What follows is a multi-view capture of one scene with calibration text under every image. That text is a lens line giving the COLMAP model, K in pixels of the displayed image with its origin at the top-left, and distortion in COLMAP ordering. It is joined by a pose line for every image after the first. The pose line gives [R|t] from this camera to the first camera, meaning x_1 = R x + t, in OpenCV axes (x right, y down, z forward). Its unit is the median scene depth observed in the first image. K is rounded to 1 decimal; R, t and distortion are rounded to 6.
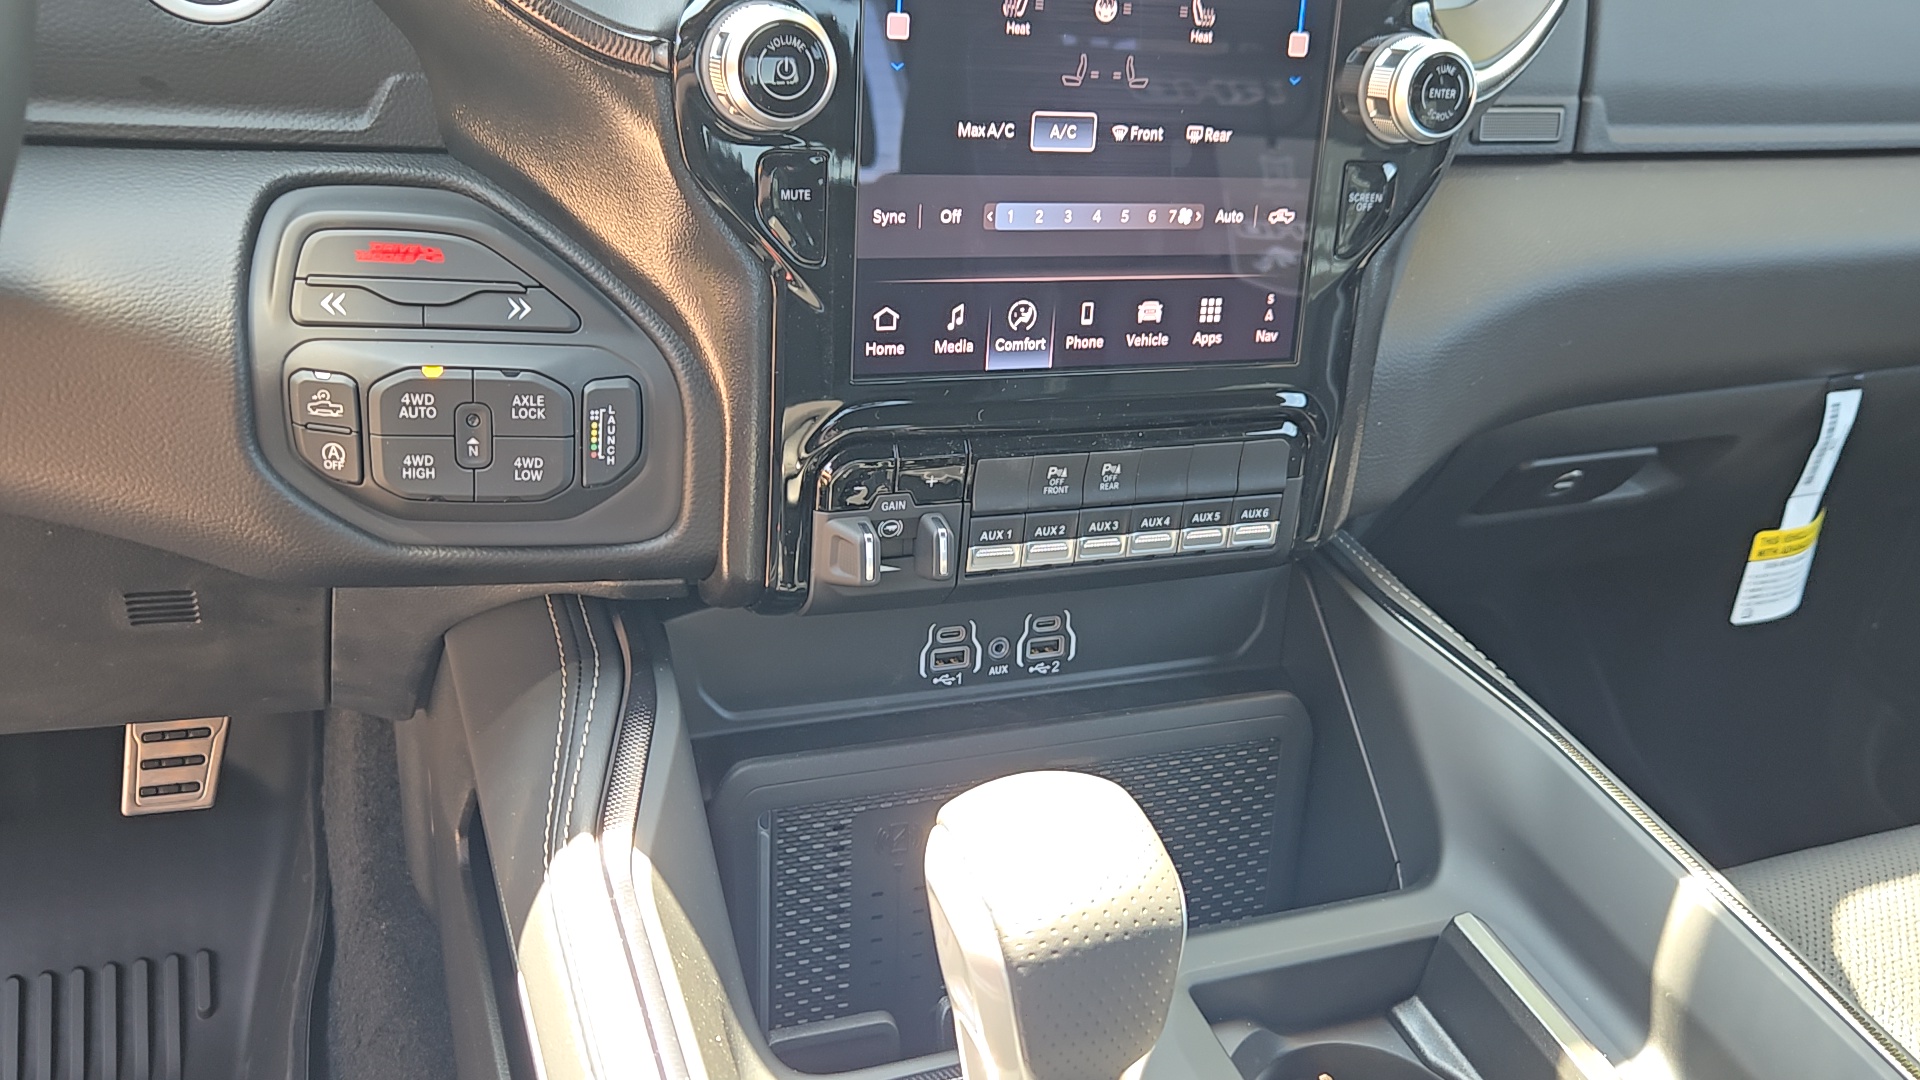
lens RADIAL K [[1607.4, 0, 951.6], [0, 1607.4, 531.4], [0, 0, 1]] dist [0.004238, -0.004340]
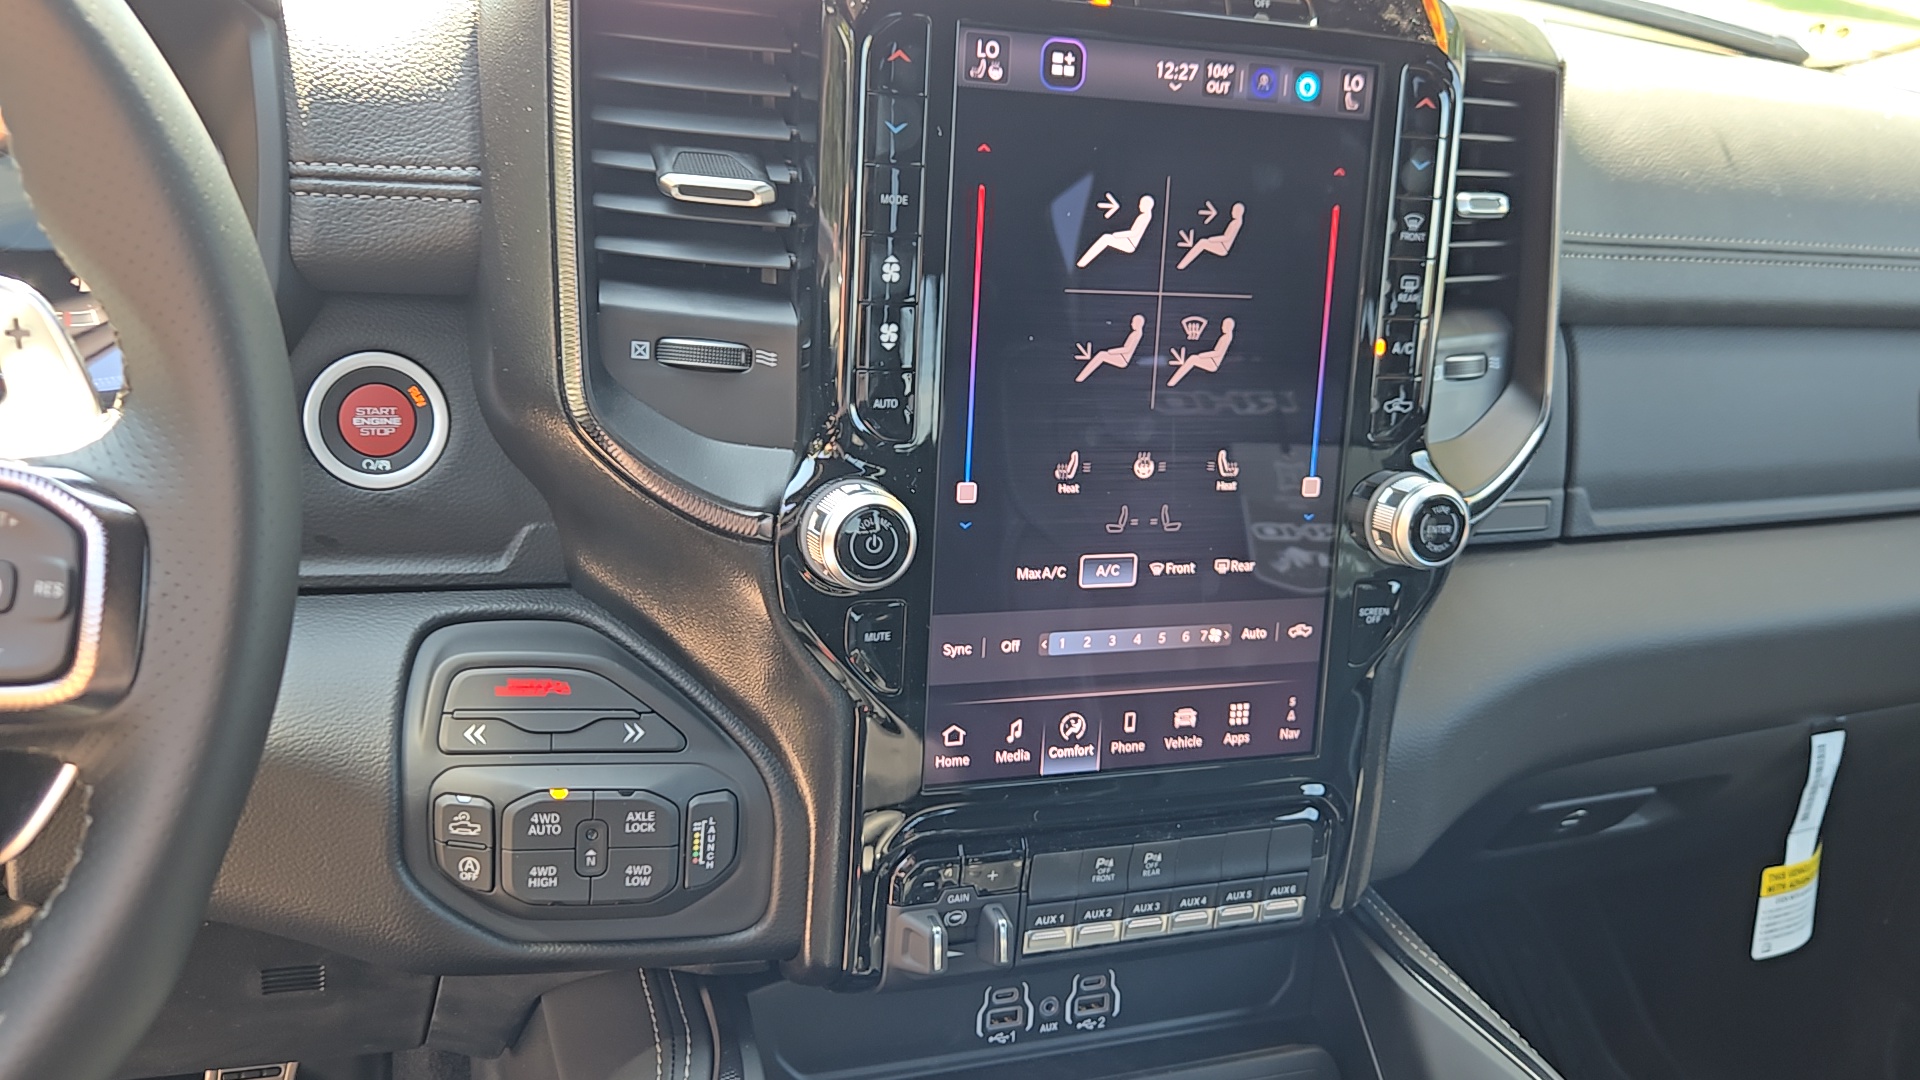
lens RADIAL K [[1607.4, 0, 951.6], [0, 1607.4, 531.4], [0, 0, 1]] dist [0.004238, -0.004340]
pose [[0.999934, -0.000621, -0.011436, -0.028385], [-0.000877, 0.991444, -0.130527, -0.123857], [0.011420, 0.130528, 0.991379, -0.139447]]
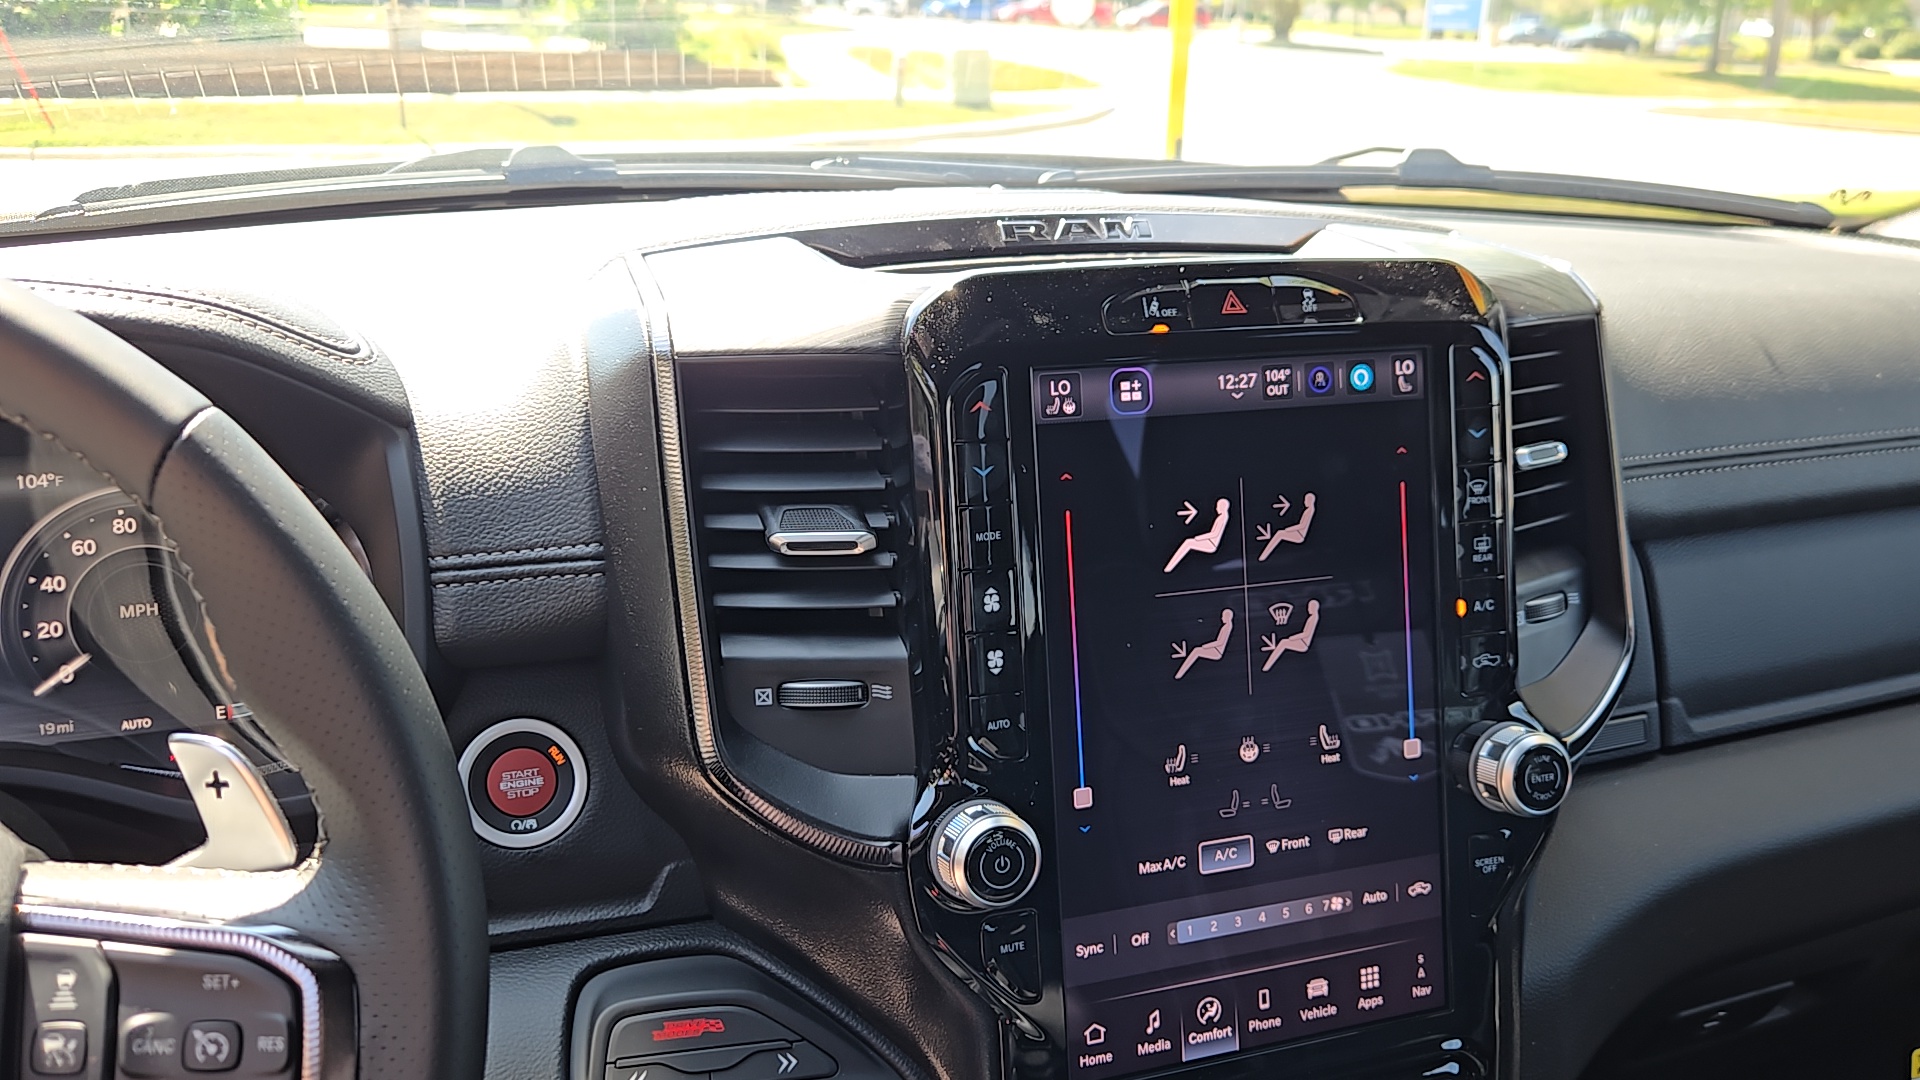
lens RADIAL K [[1607.4, 0, 951.6], [0, 1607.4, 531.4], [0, 0, 1]] dist [0.004238, -0.004340]
pose [[0.993193, -0.105267, -0.049871, -0.046146], [0.090841, 0.967969, -0.234059, -0.215590], [0.072912, 0.227935, 0.970943, -0.214741]]
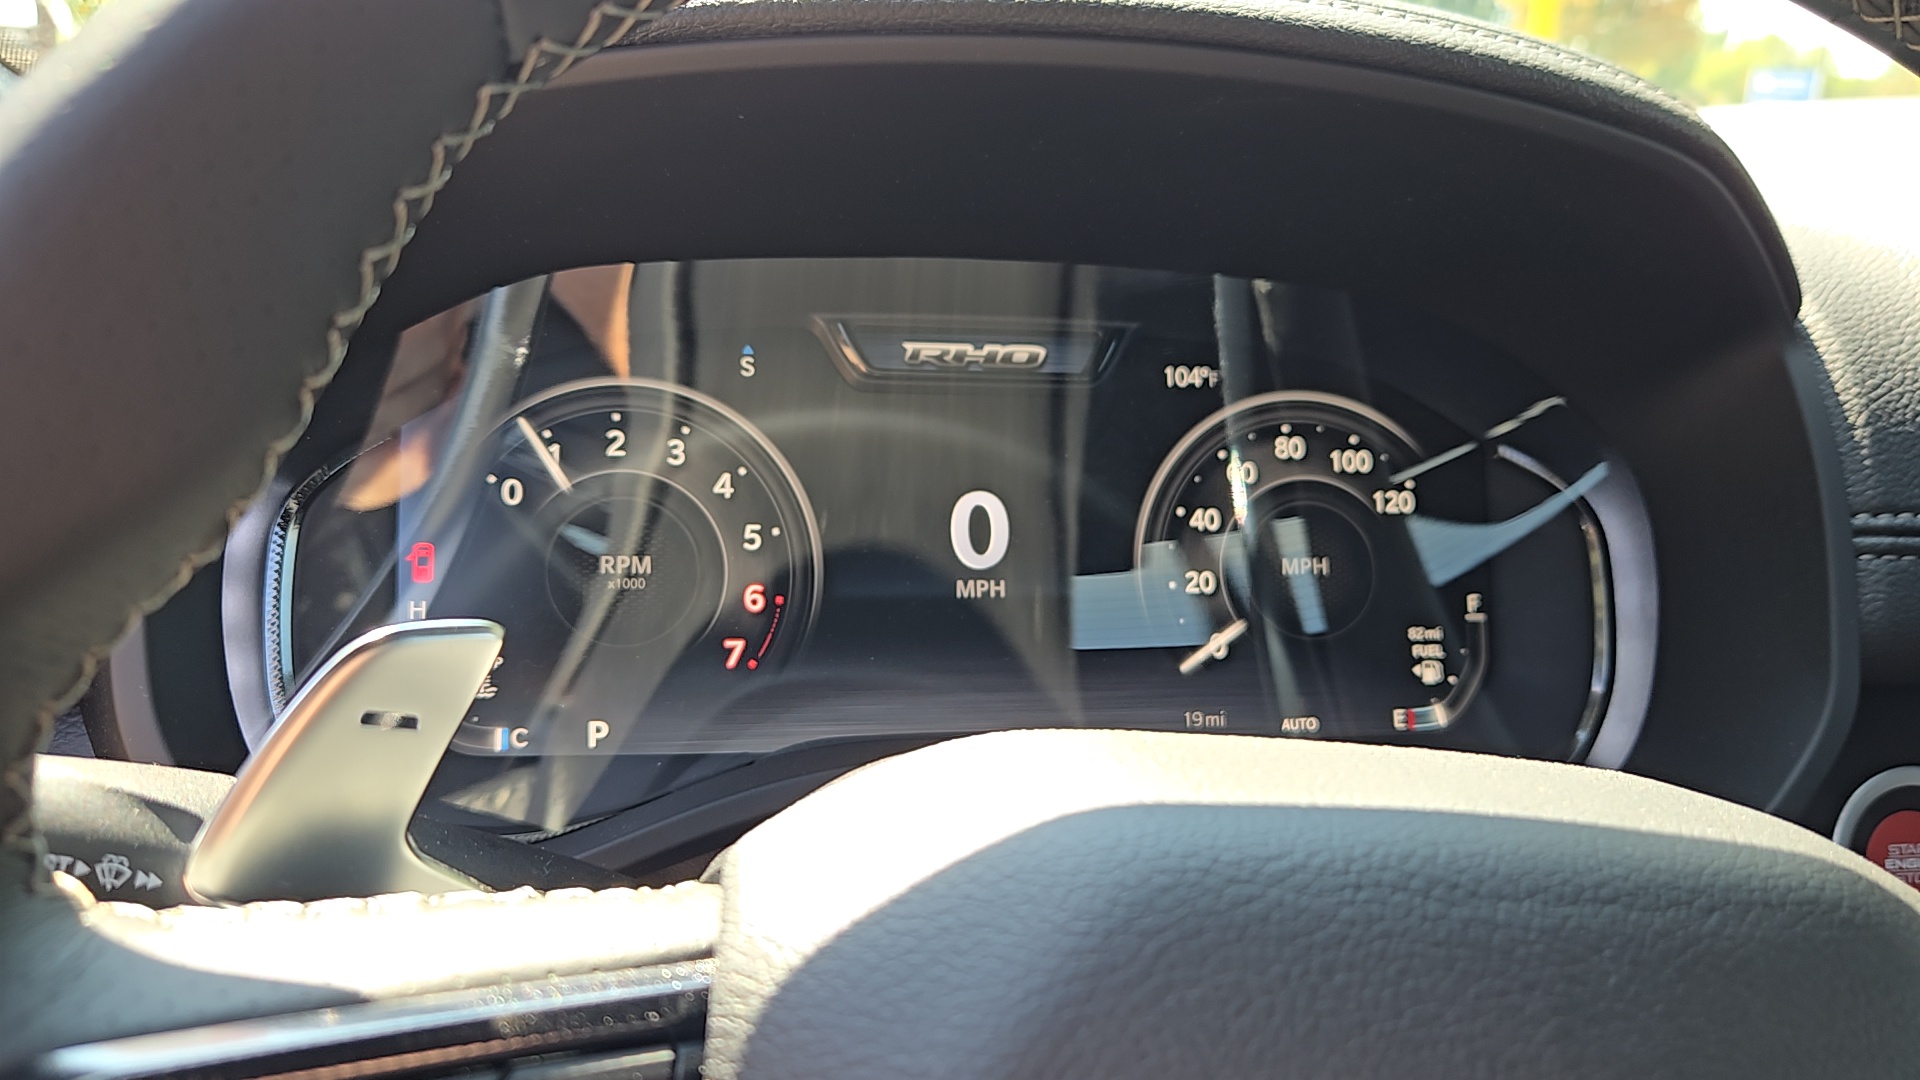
lens RADIAL K [[1619.7, 0, 952.3], [0, 1619.7, 537.5], [0, 0, 1]] dist [-0.005138, -0.006723]
pose [[0.984093, -0.034844, -0.174203, -0.739777], [-0.015398, 0.960157, -0.279037, -0.264081], [0.176985, 0.277280, 0.944347, 0.060907]]
